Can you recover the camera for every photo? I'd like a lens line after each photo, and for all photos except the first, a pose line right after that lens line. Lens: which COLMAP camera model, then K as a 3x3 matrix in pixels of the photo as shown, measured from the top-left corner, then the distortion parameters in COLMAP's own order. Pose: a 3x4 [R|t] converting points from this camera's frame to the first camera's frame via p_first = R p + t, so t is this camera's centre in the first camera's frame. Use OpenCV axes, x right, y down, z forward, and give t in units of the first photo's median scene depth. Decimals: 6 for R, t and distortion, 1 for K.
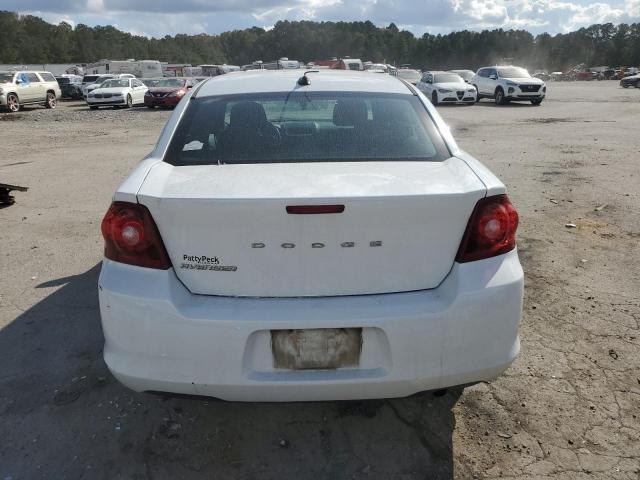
lens RADIAL K [[534.5, 0, 316.9], [0, 534.5, 241.2], [0, 0, 1]] dist [-0.000334, 0.029569]
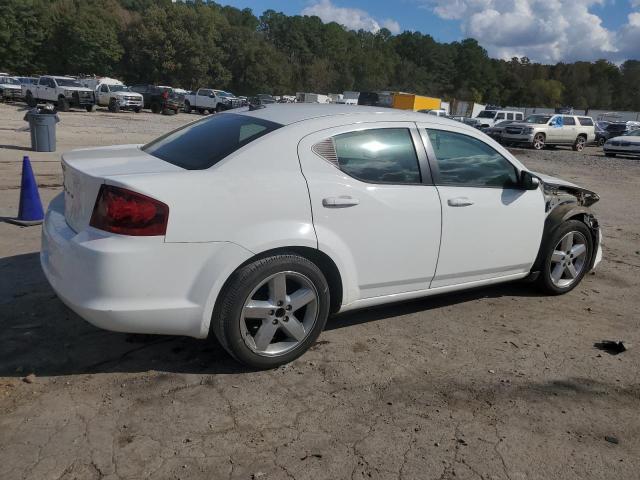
lens RADIAL K [[534.5, 0, 318.9], [0, 534.5, 240.6], [0, 0, 1]] dist [-0.000334, 0.029569]
pose [[0.452412, 0.260595, -0.852885, 0.226154], [-0.329784, 0.937449, 0.111500, -0.037274], [0.828593, 0.230824, 0.510053, 0.100580]]
